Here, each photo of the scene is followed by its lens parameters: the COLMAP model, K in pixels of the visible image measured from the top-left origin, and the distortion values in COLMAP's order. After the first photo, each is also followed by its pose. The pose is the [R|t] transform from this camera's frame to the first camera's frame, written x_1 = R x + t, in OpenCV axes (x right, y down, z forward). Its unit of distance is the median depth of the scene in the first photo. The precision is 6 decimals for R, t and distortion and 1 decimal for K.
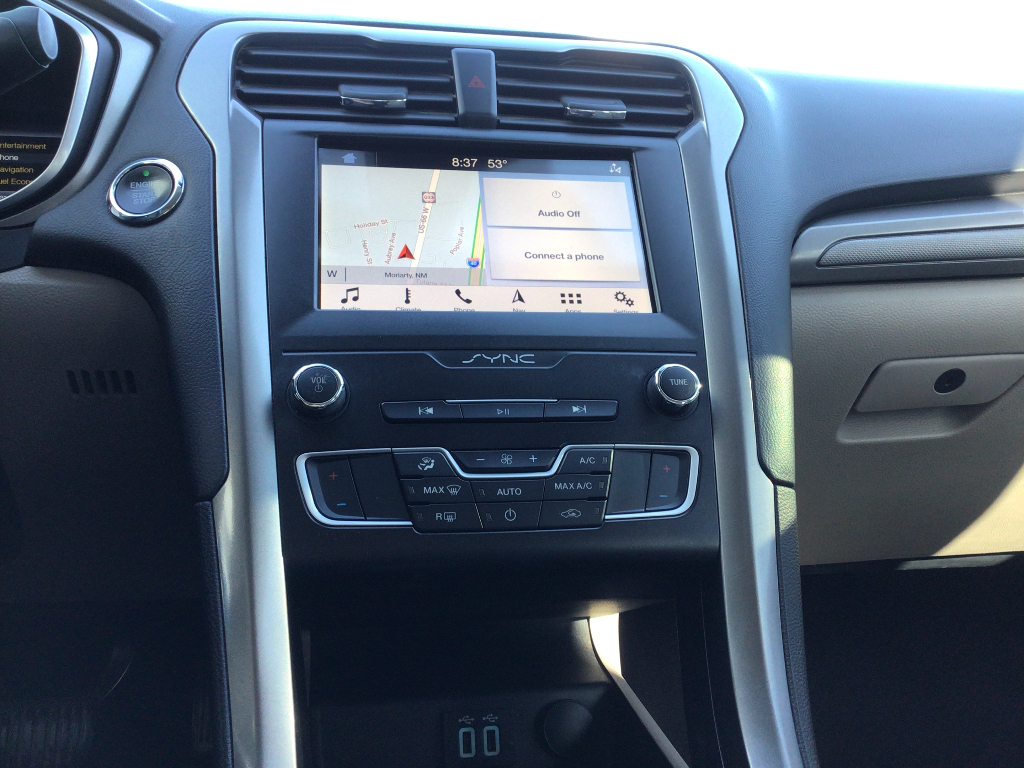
lens RADIAL K [[927.0, 0, 512.2], [0, 927.0, 385.5], [0, 0, 1]] dist [0.063748, 0.000000]
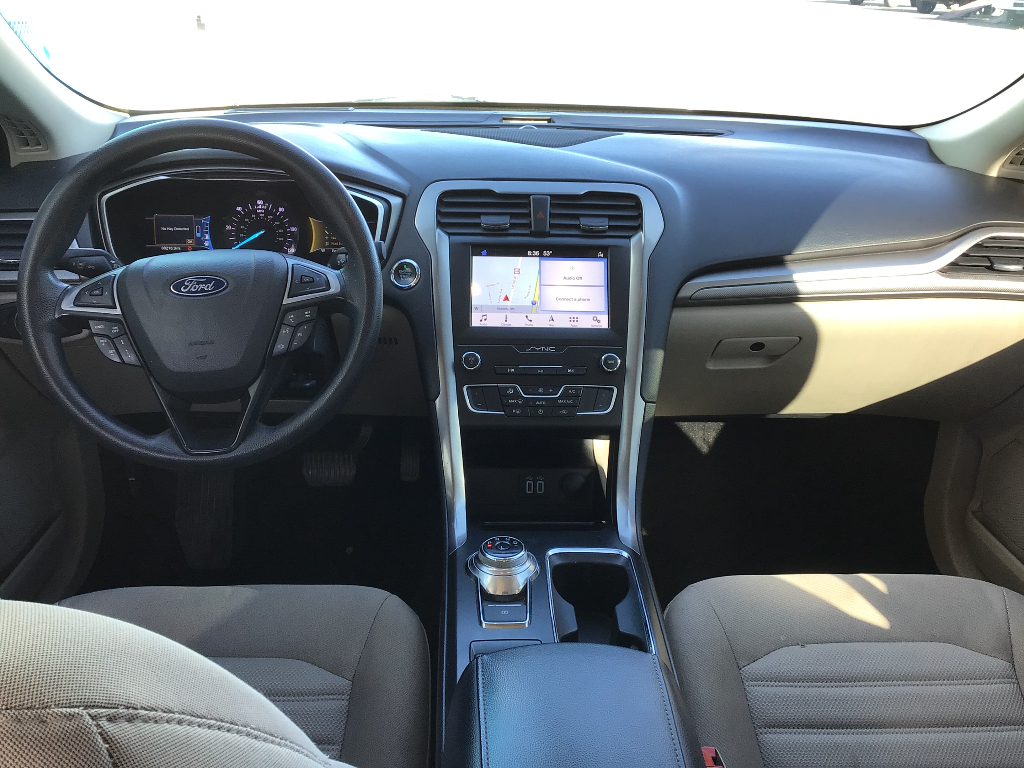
lens RADIAL K [[927.0, 0, 506.6], [0, 927.0, 384.1], [0, 0, 1]] dist [0.063748, 0.000000]
pose [[0.989181, 0.059689, -0.134010, 0.223512], [-0.022705, 0.964769, 0.262118, -0.559044], [0.144934, -0.256239, 0.955686, -1.368669]]
